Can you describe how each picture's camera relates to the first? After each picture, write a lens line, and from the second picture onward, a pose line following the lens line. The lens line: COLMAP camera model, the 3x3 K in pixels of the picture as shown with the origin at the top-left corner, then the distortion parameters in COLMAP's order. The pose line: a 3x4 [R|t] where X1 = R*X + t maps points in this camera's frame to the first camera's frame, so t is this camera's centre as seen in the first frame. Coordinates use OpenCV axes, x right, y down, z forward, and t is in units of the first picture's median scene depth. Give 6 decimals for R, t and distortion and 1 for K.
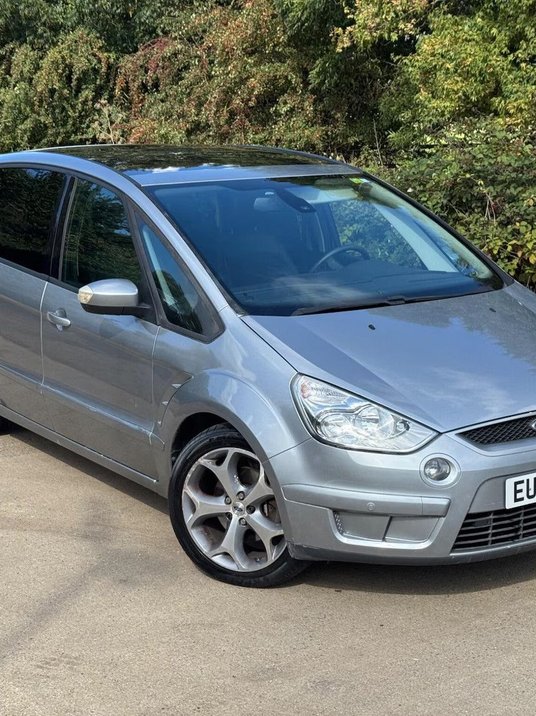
lens RADIAL K [[1067.8, 0, 265.0], [0, 1067.8, 360.9], [0, 0, 1]] dist [0.020687, 0.000000]
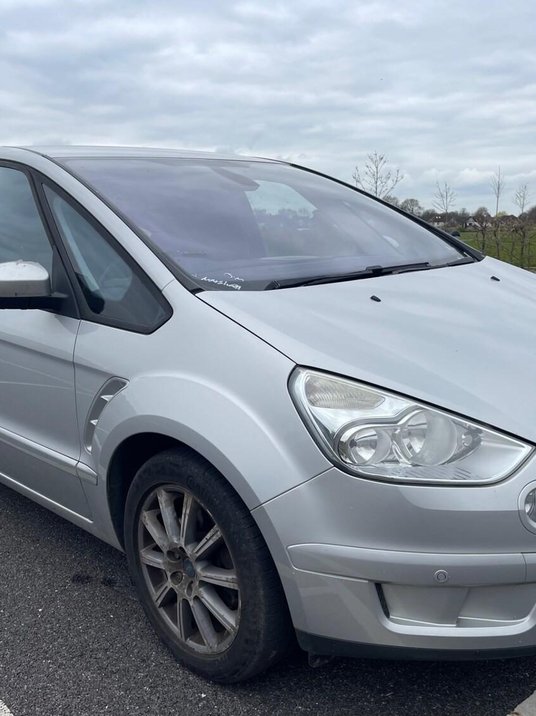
lens RADIAL K [[638.5, 0, 268.9], [0, 638.5, 360.3], [0, 0, 1]] dist [0.009164, -0.022783]
pose [[0.986559, -0.062723, 0.150886, -0.044801], [0.064477, 0.997896, -0.006755, 0.009579], [-0.150145, 0.016393, 0.988528, 0.640551]]
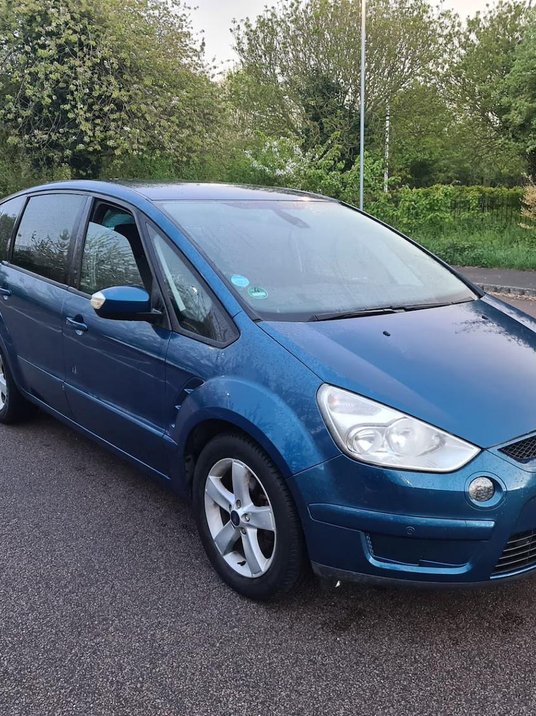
lens RADIAL K [[633.2, 0, 265.4], [0, 633.2, 358.6], [0, 0, 1]] dist [0.006621, 0.006837]
pose [[0.997177, 0.002039, 0.075065, -0.064323], [-0.003085, 0.999900, 0.013822, -0.018017], [-0.075030, -0.014015, 0.997083, 0.458162]]
